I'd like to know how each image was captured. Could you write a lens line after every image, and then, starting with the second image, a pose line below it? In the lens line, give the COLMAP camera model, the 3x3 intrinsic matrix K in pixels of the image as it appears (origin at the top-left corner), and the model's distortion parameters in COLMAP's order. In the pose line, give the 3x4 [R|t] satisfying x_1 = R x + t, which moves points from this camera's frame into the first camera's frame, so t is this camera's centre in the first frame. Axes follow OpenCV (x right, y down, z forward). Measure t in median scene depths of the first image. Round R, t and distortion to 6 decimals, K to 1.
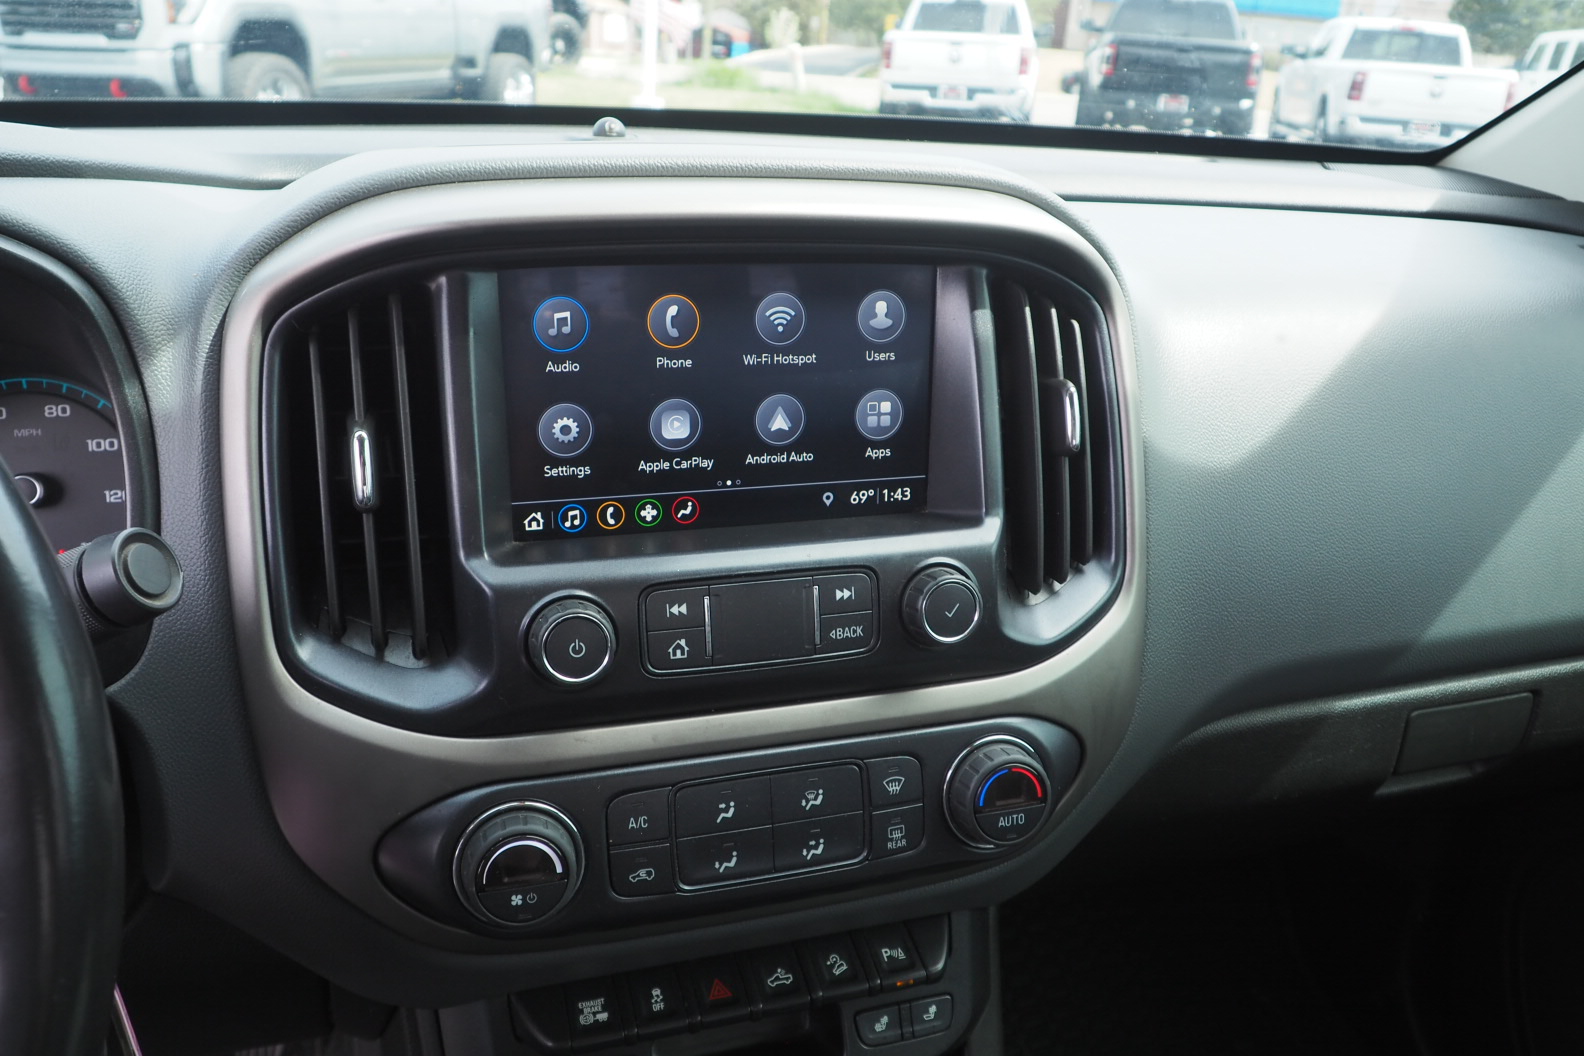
lens RADIAL K [[1171.4, 0, 785.3], [0, 1171.4, 532.6], [0, 0, 1]] dist [-0.008799, 0.000331]
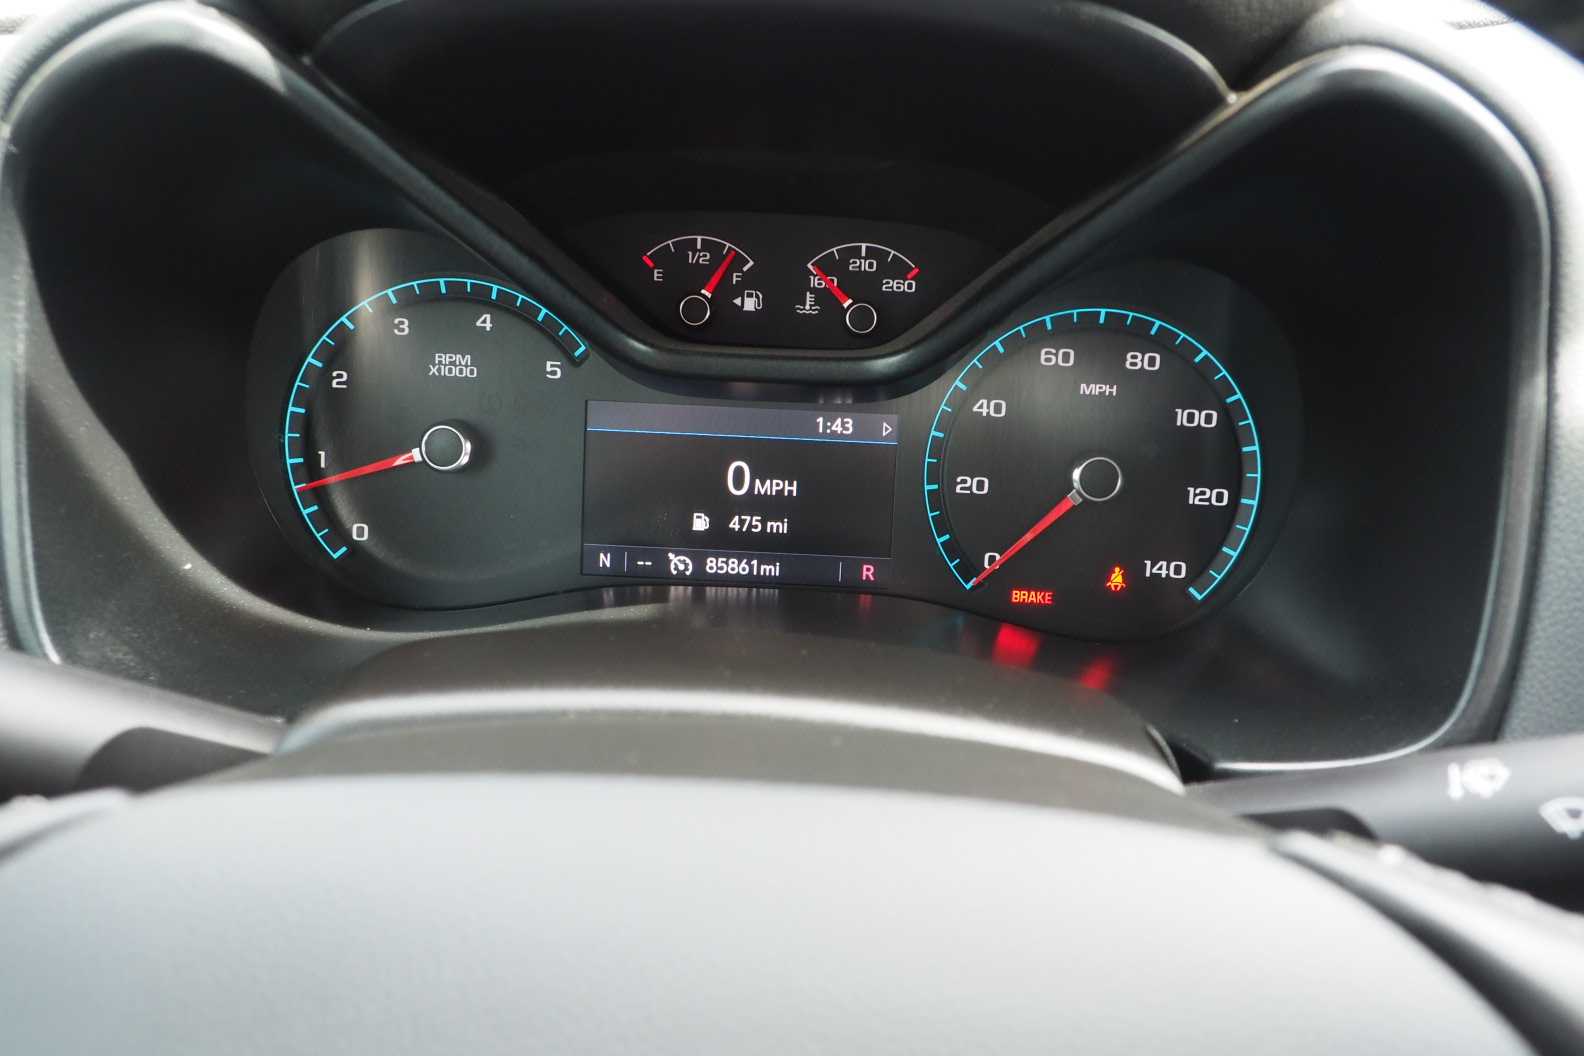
lens RADIAL K [[1371.7, 0, 792.0], [0, 1371.7, 528.0], [0, 0, 1]] dist [-0.004973, -0.001413]
pose [[0.947482, 0.138379, -0.288323, -0.608632], [-0.120481, 0.989566, 0.079014, -0.050272], [0.296248, -0.040127, 0.954268, 0.193996]]
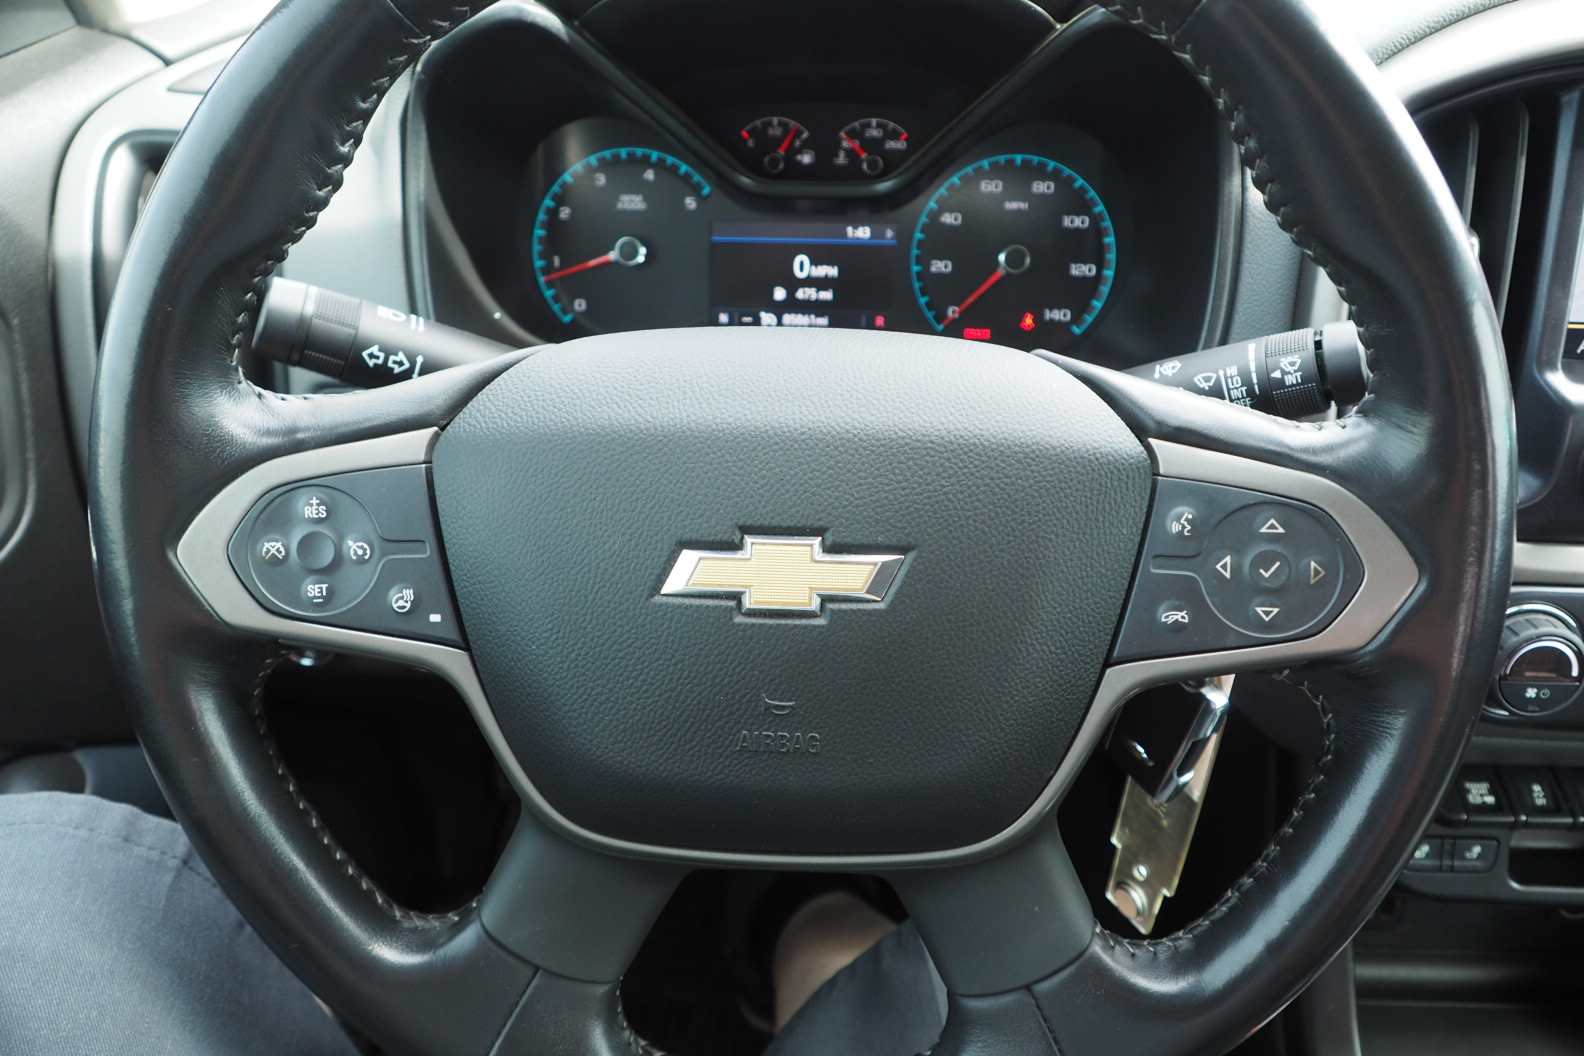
lens RADIAL K [[1112.0, 0, 799.1], [0, 1112.0, 531.5], [0, 0, 1]] dist [-0.031287, -0.002535]
pose [[0.939096, 0.156819, -0.305787, -0.495856], [-0.093924, 0.973056, 0.210573, 0.015508], [0.330570, -0.169027, 0.928522, -0.123018]]
